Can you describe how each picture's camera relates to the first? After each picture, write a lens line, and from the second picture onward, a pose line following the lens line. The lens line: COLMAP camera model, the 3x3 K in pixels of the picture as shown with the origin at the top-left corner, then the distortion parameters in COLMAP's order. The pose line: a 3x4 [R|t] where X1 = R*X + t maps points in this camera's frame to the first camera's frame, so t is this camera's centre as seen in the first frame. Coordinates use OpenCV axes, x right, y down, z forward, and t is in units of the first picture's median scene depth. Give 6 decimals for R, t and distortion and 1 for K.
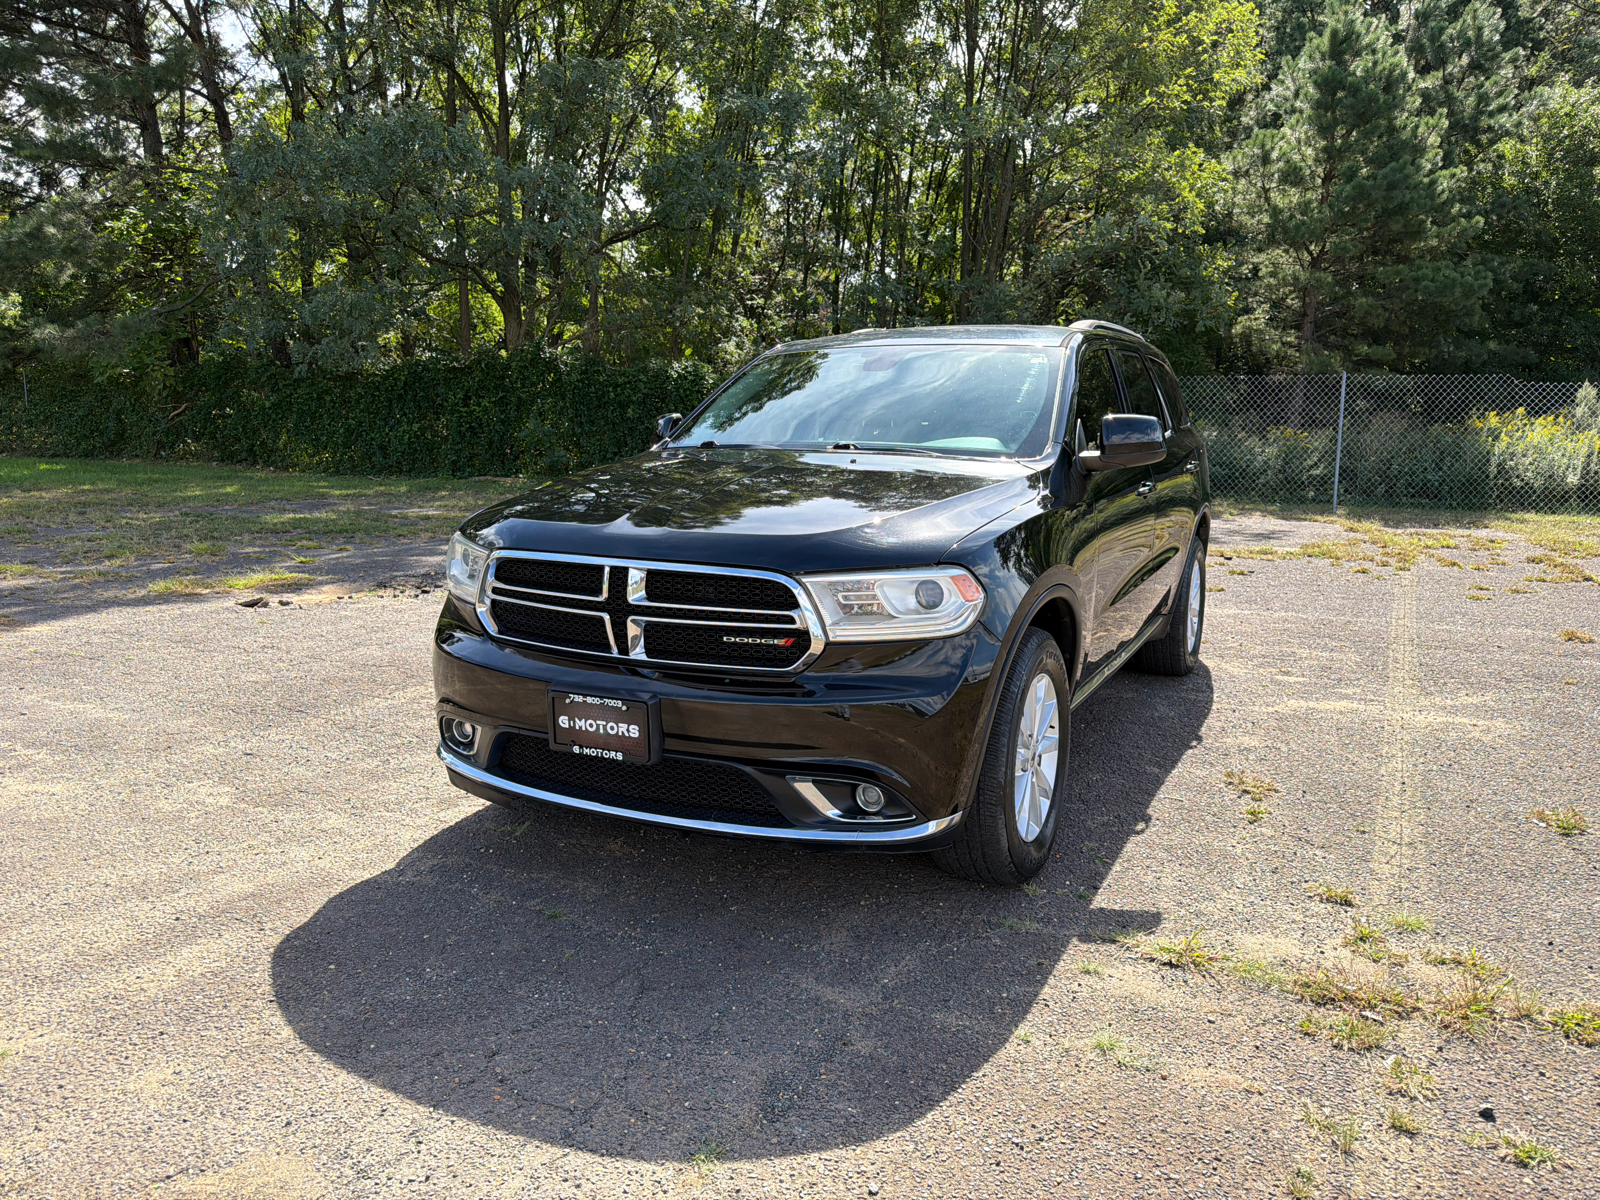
lens RADIAL K [[1136.1, 0, 814.5], [0, 1136.1, 590.7], [0, 0, 1]] dist [0.025680, -0.035875]
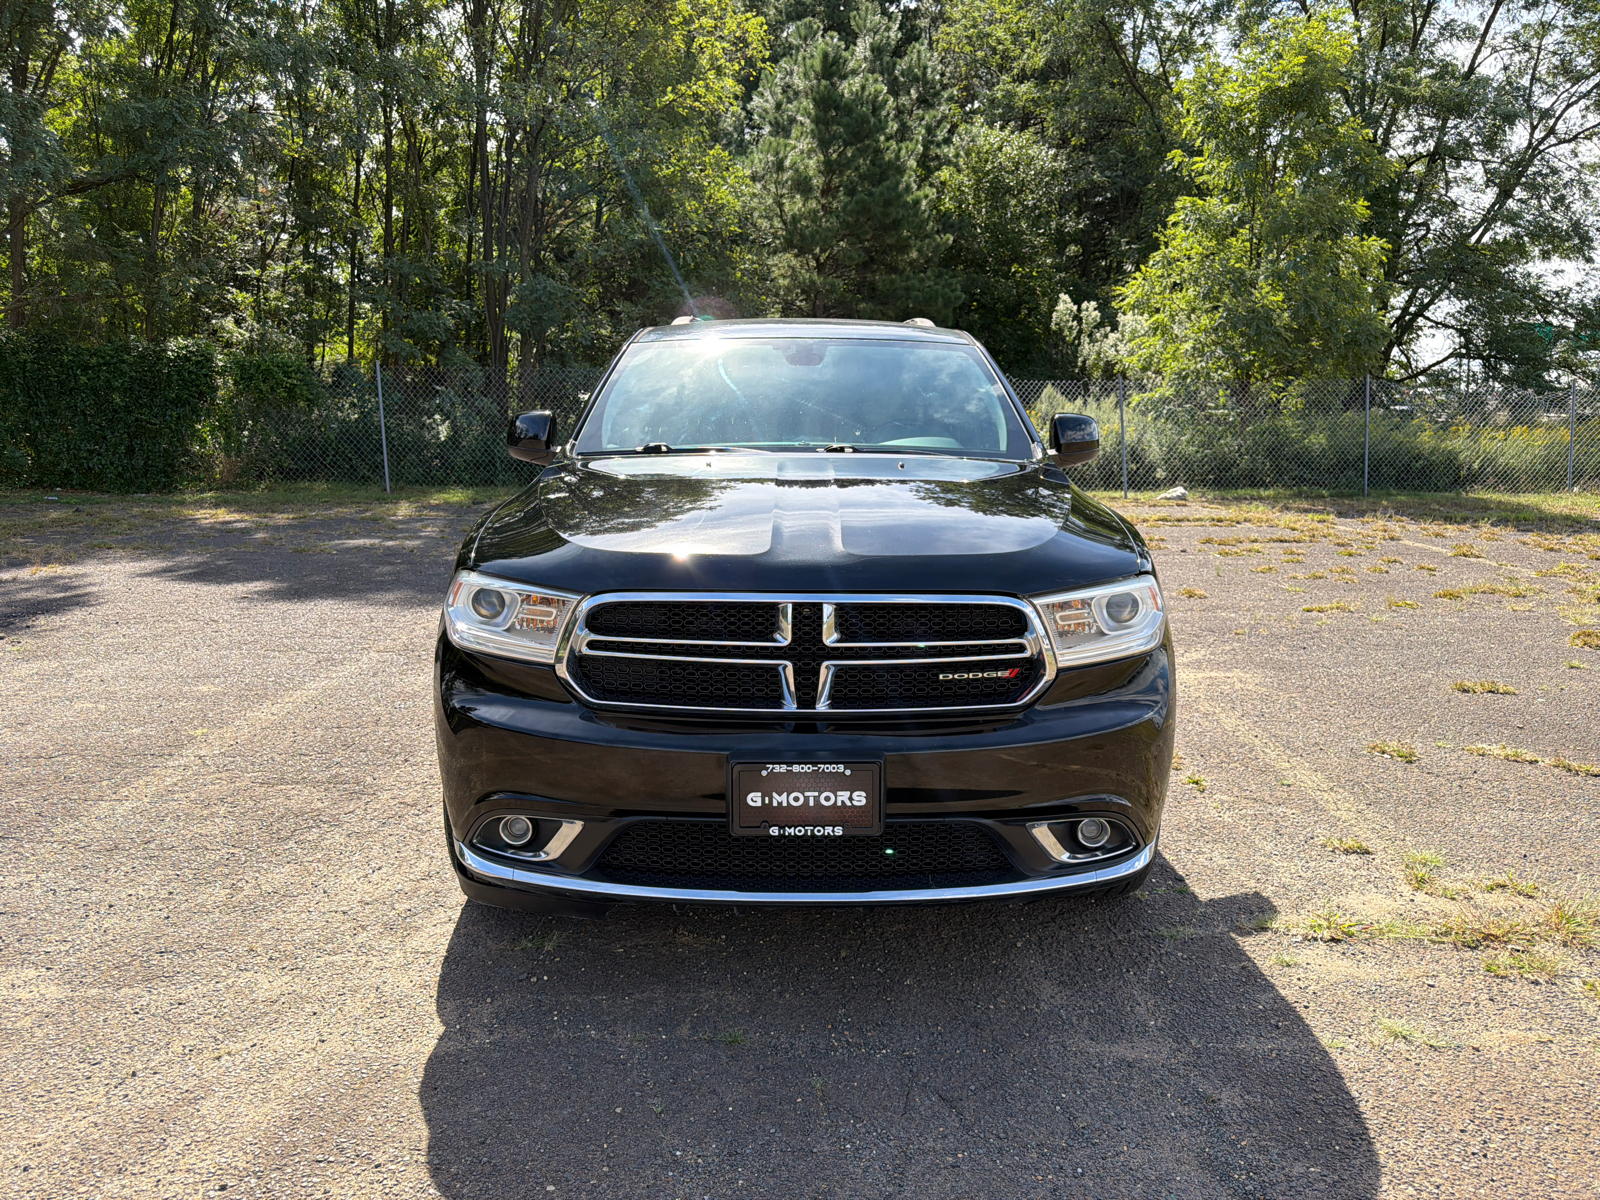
lens RADIAL K [[1136.1, 0, 810.5], [0, 1136.1, 583.6], [0, 0, 1]] dist [0.025680, -0.035875]
pose [[0.891359, -0.070534, 0.447777, -0.501033], [0.069093, 0.997418, 0.019576, -0.047586], [-0.448002, 0.013489, 0.893931, 0.241858]]
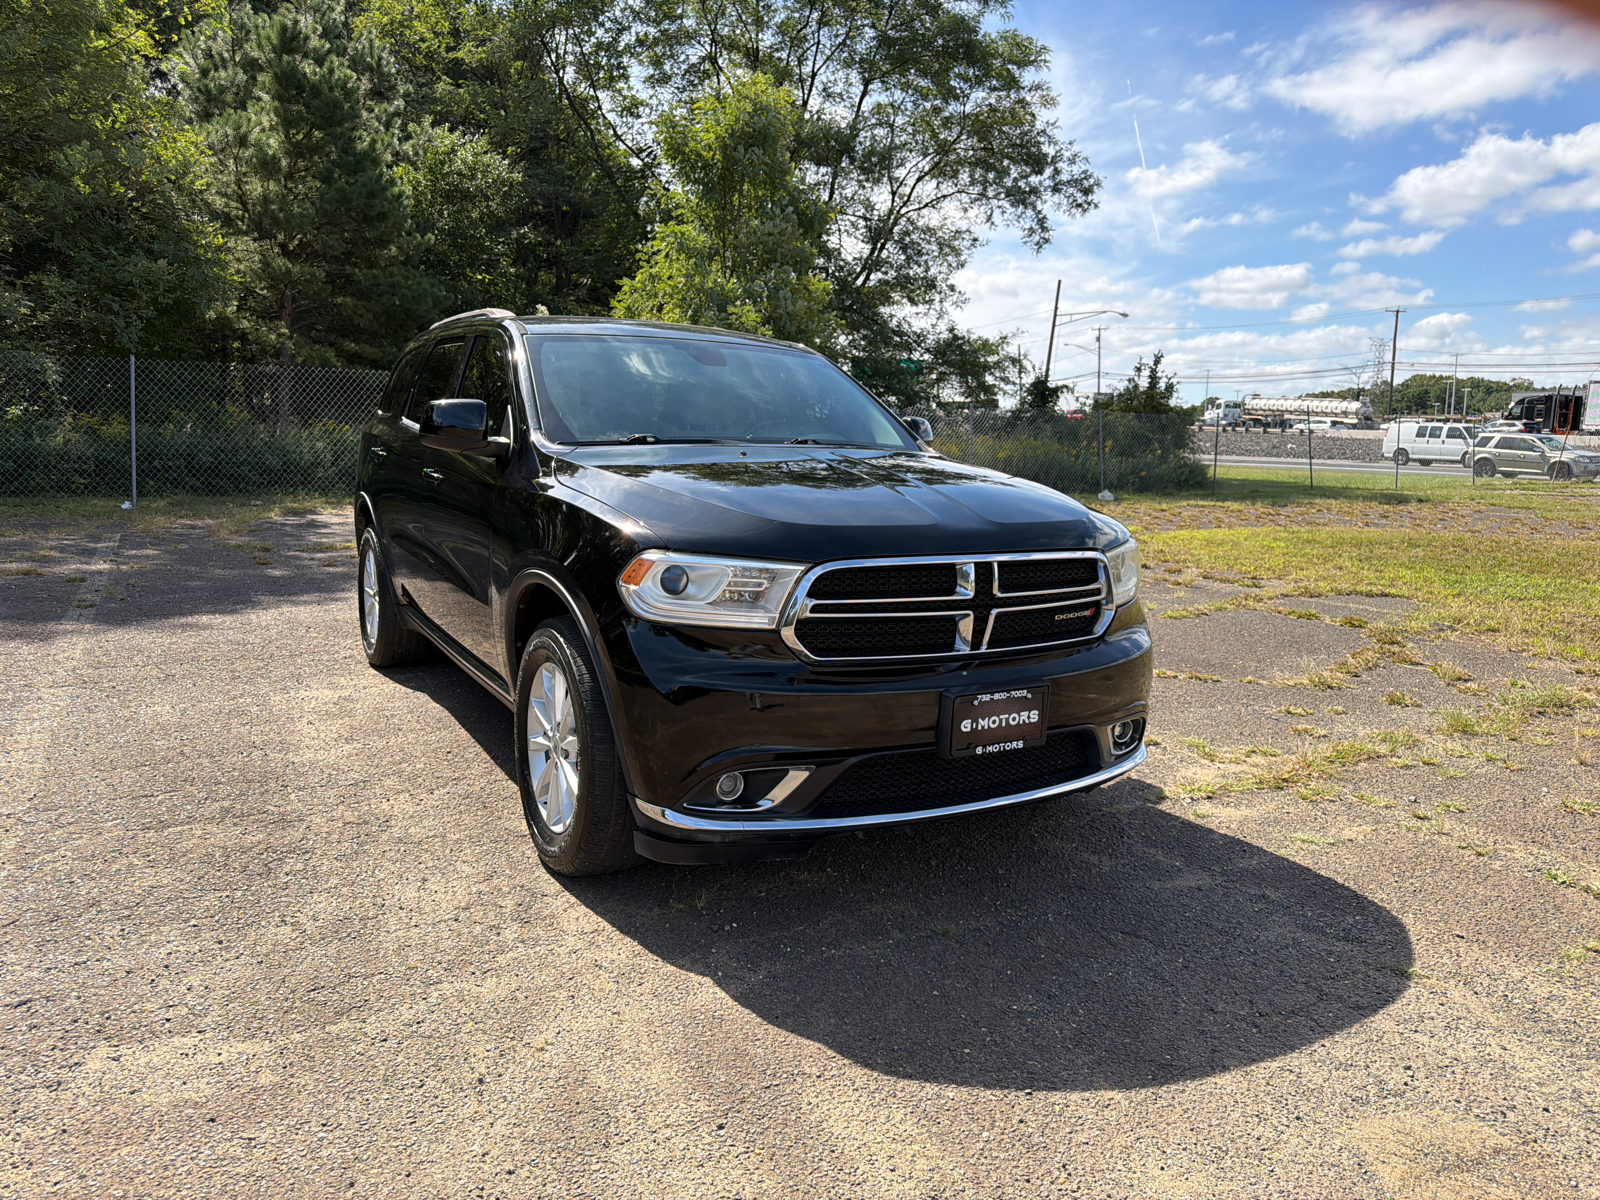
lens RADIAL K [[1136.1, 0, 802.7], [0, 1136.1, 573.8], [0, 0, 1]] dist [0.025680, -0.035875]
pose [[0.558193, -0.097340, 0.823981, -1.020796], [0.103399, 0.993514, 0.047321, -0.070643], [-0.823243, 0.058785, 0.564638, 0.520936]]
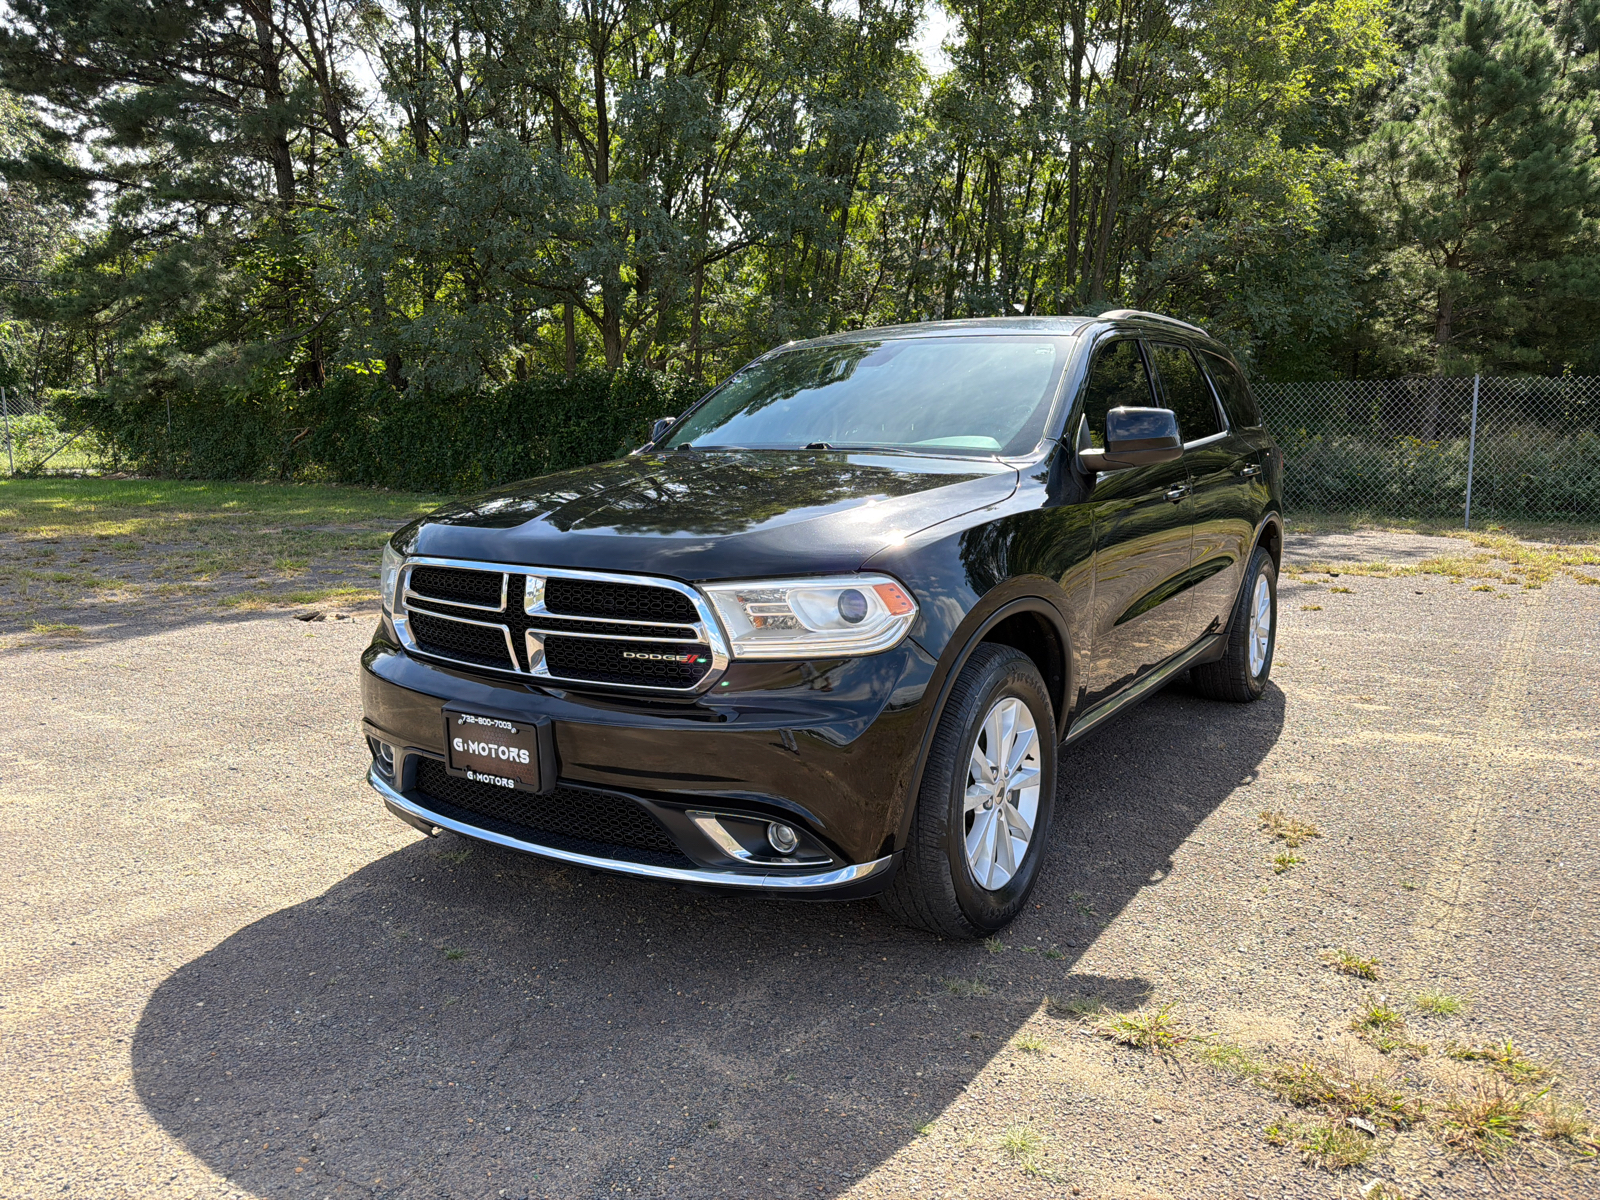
lens RADIAL K [[1136.1, 0, 811.1], [0, 1136.1, 591.8], [0, 0, 1]] dist [0.025680, -0.035875]
pose [[0.993624, 0.002832, -0.112710, 0.153104], [-0.004672, 0.999860, -0.016061, 0.005842], [0.112648, 0.016485, 0.993498, 0.113449]]
